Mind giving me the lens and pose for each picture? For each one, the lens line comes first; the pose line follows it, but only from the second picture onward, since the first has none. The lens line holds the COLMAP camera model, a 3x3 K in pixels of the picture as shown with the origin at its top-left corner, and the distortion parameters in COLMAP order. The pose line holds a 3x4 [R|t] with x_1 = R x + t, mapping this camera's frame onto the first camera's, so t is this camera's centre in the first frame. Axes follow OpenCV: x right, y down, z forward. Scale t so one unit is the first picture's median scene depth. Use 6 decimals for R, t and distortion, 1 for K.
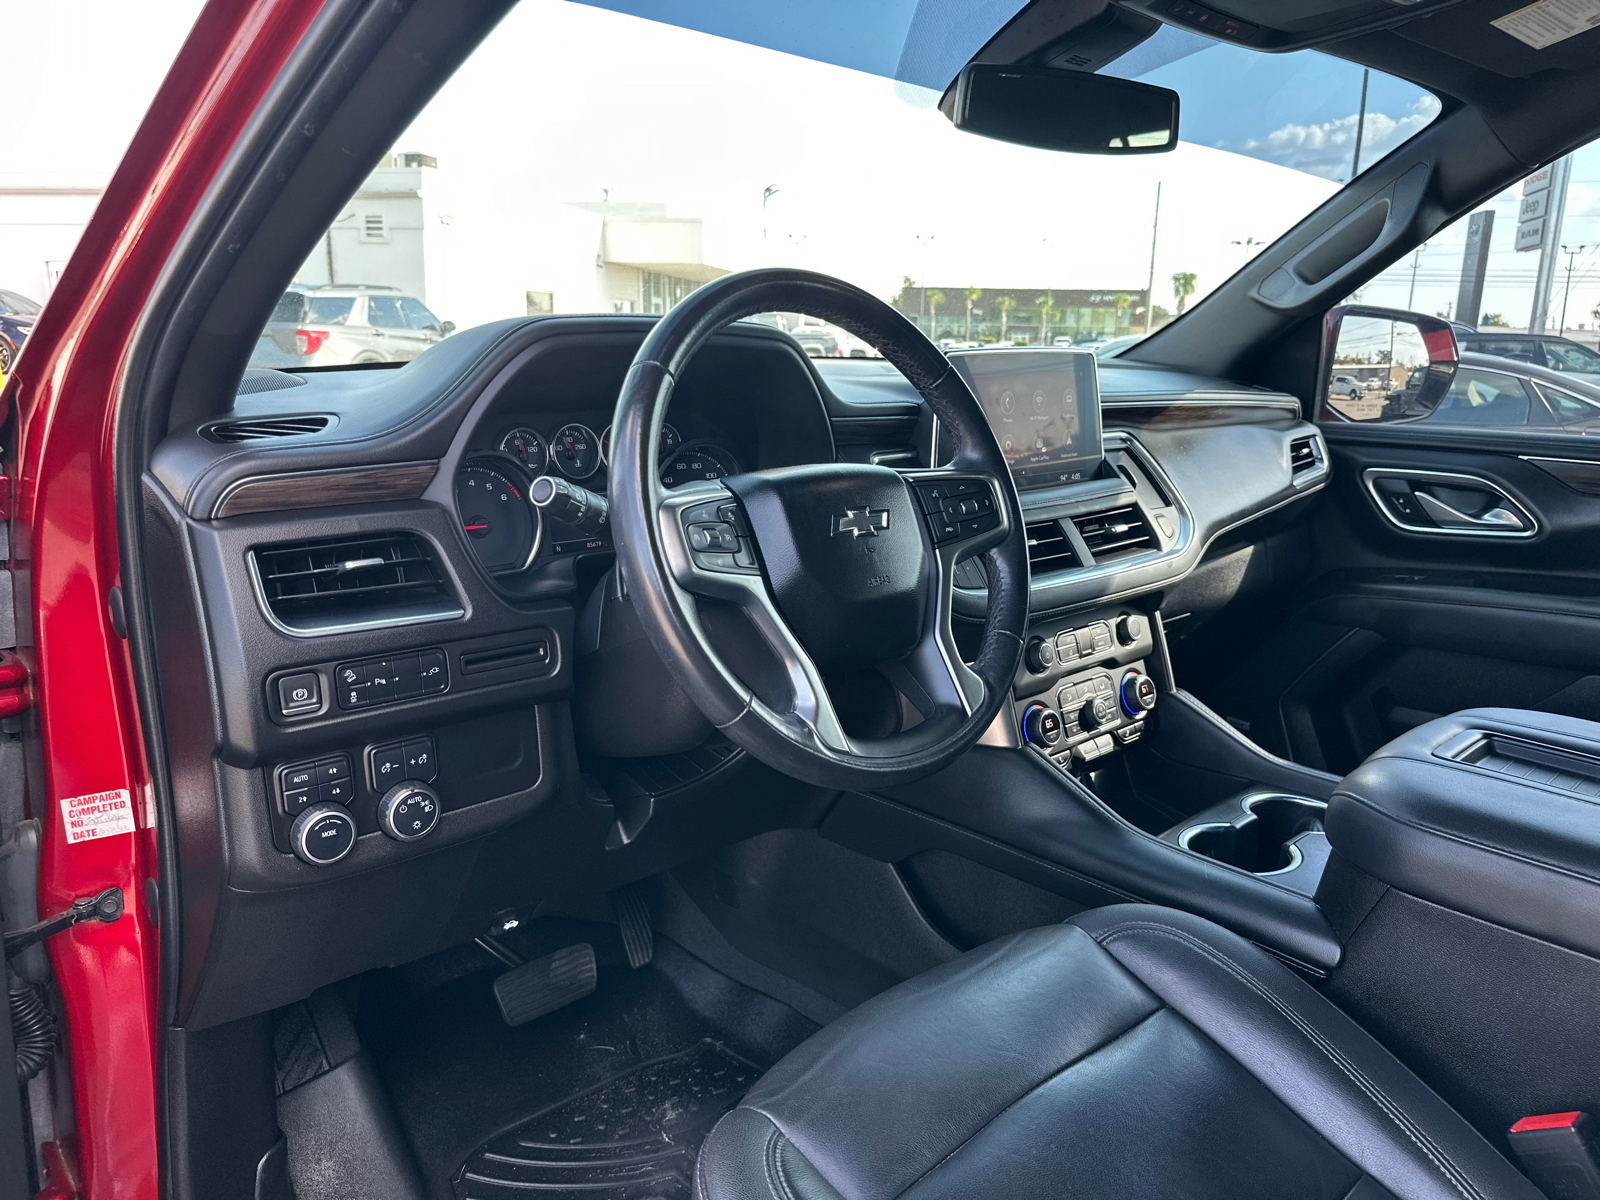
lens RADIAL K [[1150.8, 0, 791.7], [0, 1150.8, 604.0], [0, 0, 1]] dist [0.010484, -0.035685]
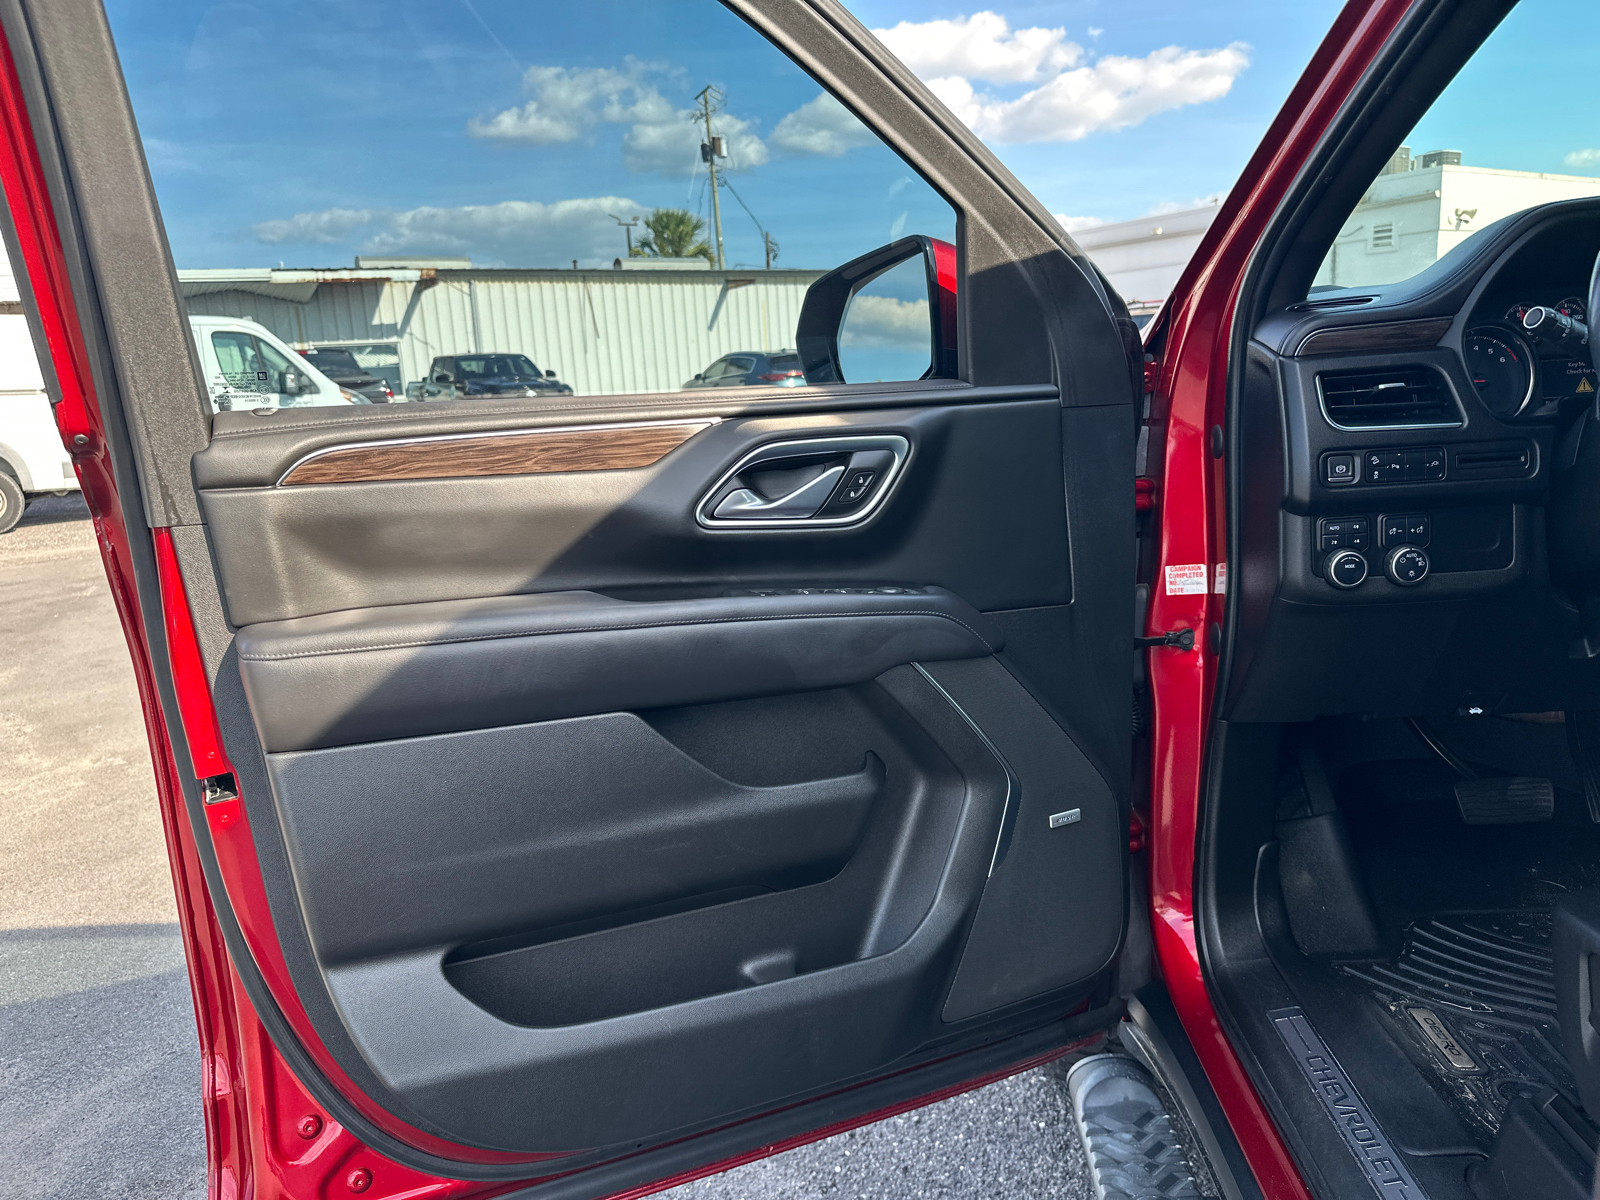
lens RADIAL K [[1150.8, 0, 801.3], [0, 1150.8, 599.9], [0, 0, 1]] dist [0.010484, -0.035685]
pose [[0.701343, 0.076759, -0.708679, 0.154815], [-0.092265, 0.995597, 0.016526, 0.270240], [0.706828, 0.053796, 0.705337, -0.530690]]
